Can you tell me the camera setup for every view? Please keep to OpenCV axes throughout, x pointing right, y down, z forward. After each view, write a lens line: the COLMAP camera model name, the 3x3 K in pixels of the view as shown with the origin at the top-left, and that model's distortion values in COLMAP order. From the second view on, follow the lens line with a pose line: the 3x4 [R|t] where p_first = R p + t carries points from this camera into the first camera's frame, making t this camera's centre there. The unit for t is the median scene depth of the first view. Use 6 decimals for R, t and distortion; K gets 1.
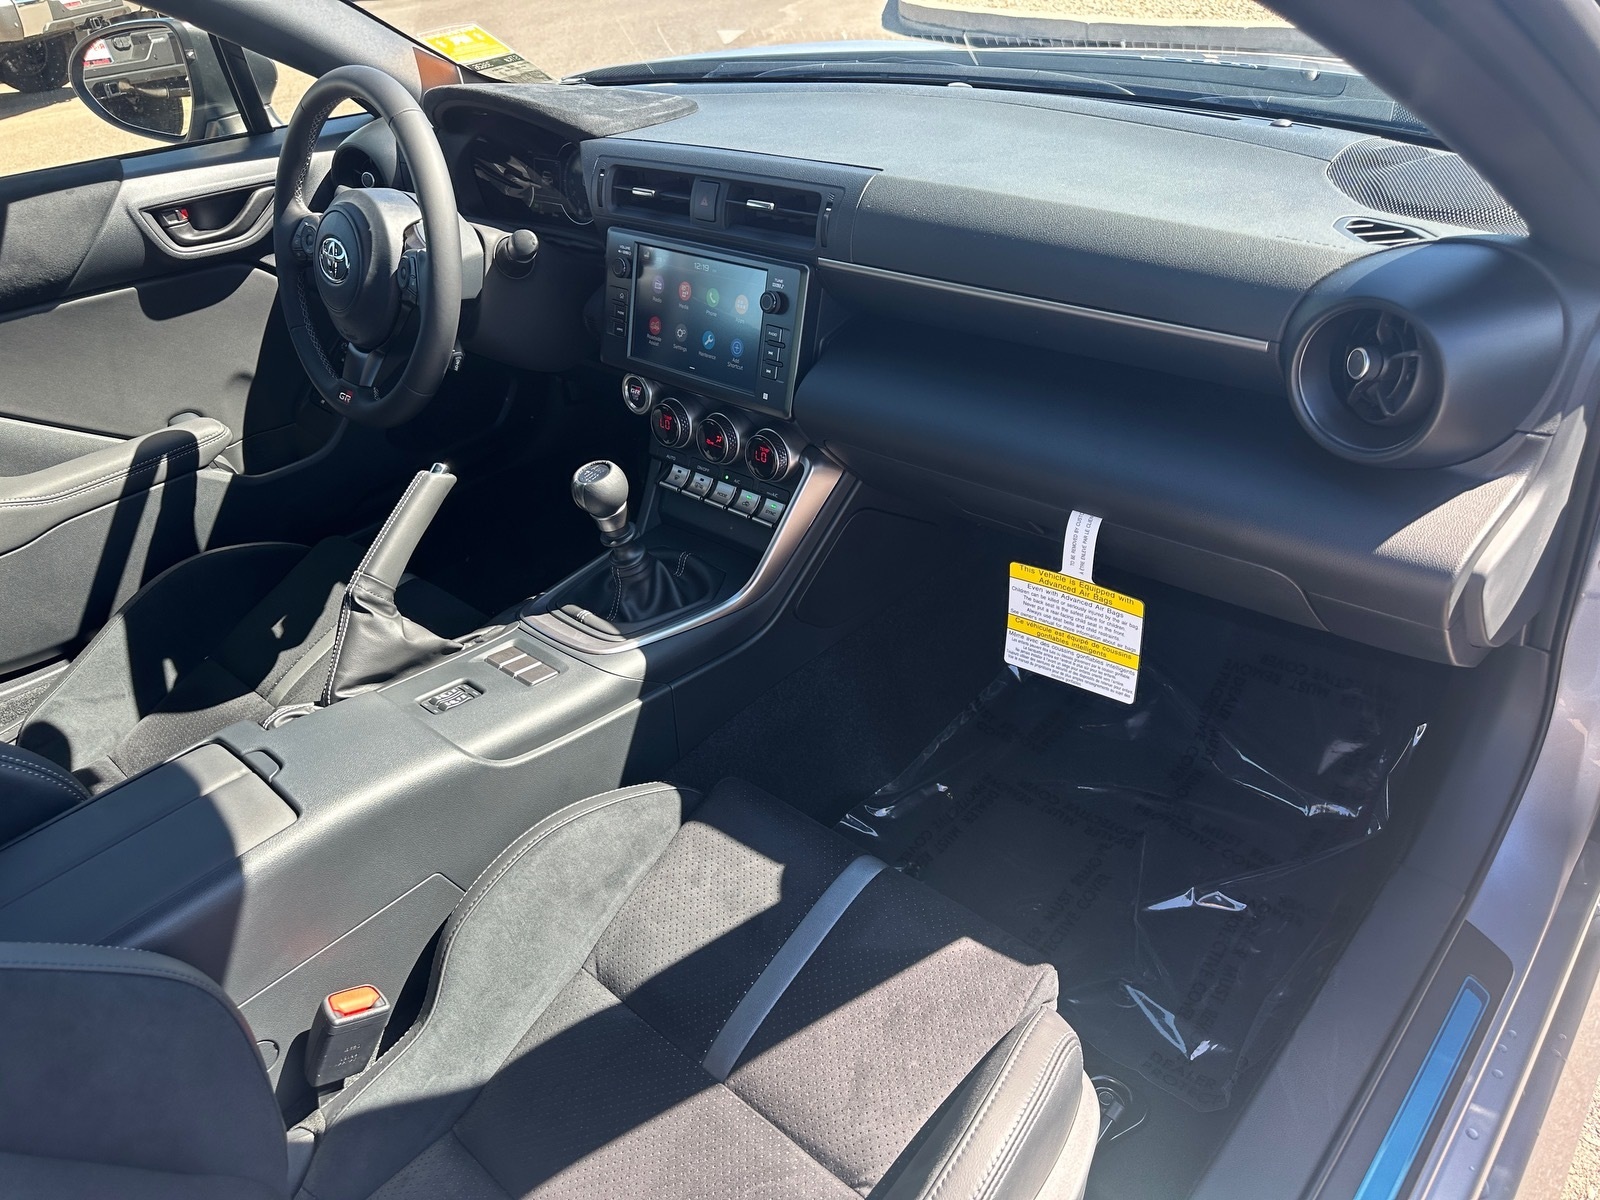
lens RADIAL K [[1117.3, 0, 808.2], [0, 1117.3, 608.0], [0, 0, 1]] dist [0.078808, -0.090833]
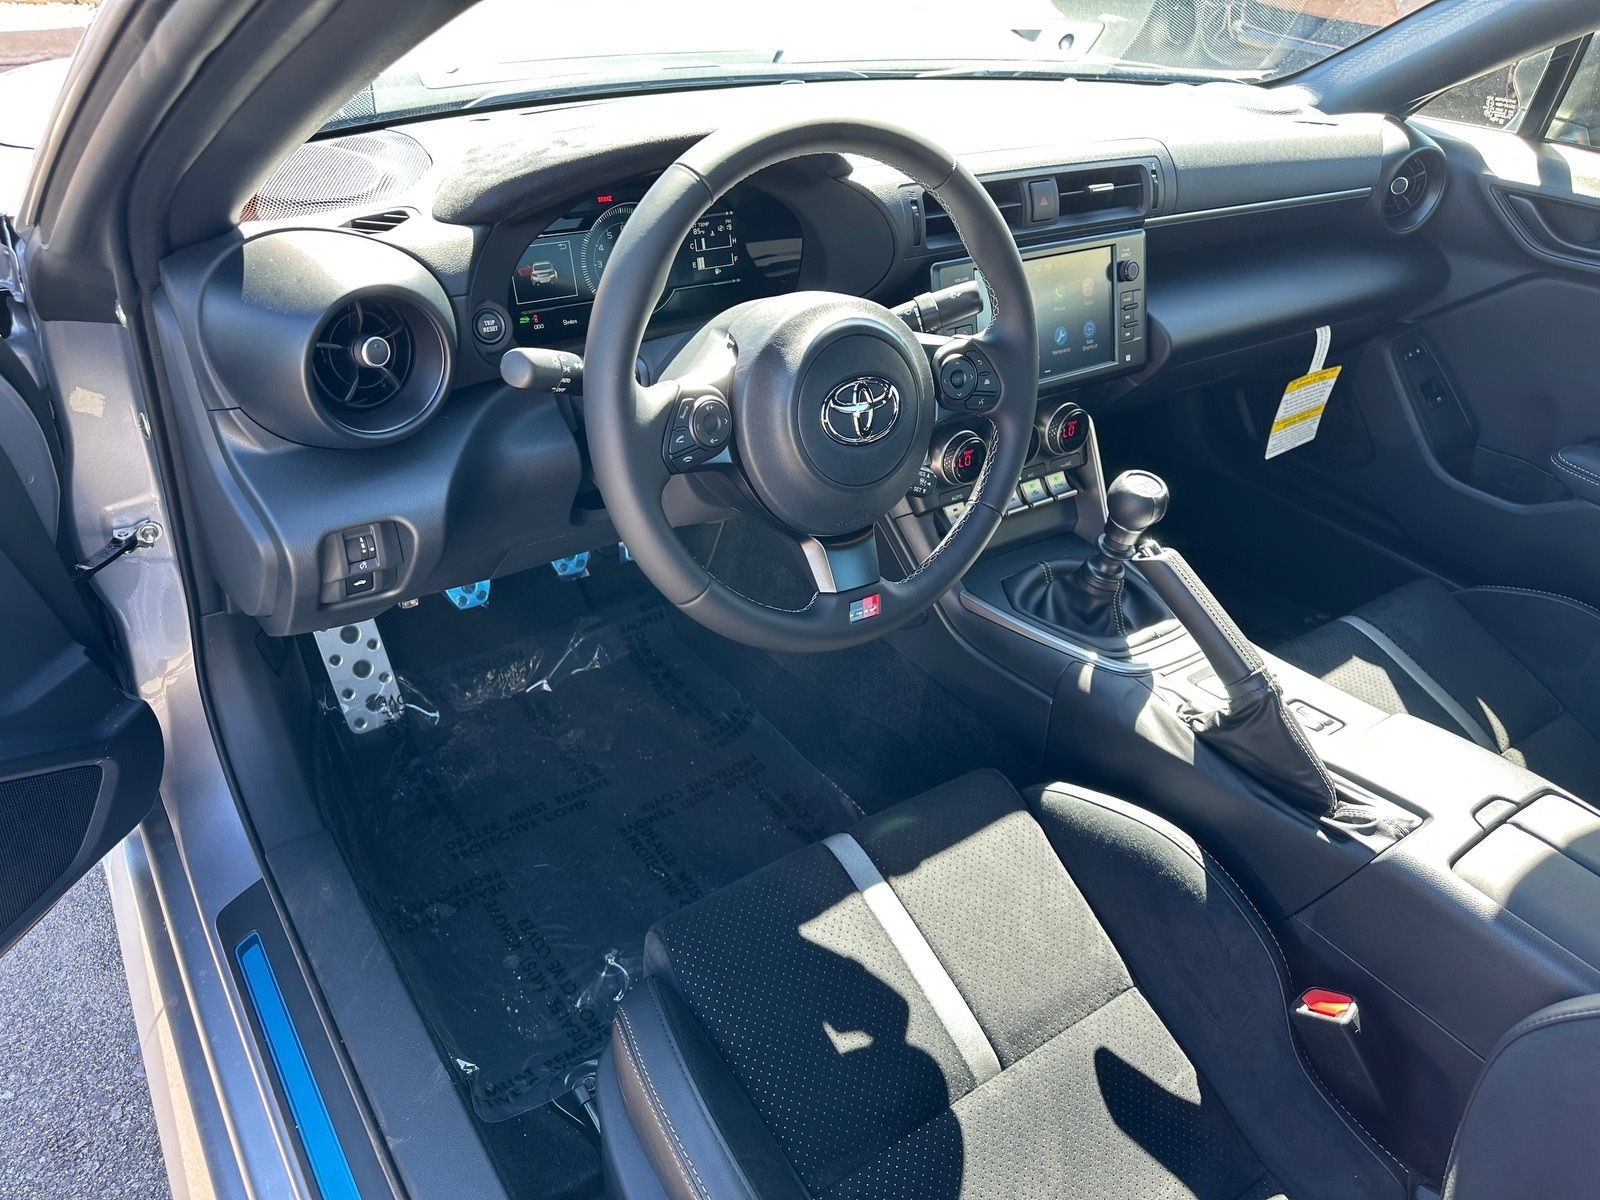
lens RADIAL K [[1117.3, 0, 808.2], [0, 1117.3, 608.0], [0, 0, 1]] dist [0.078808, -0.090833]
pose [[0.212133, -0.459129, 0.862671, -1.087562], [0.470617, 0.821652, 0.321572, -0.458479], [-0.856457, 0.337771, 0.390373, 0.869911]]
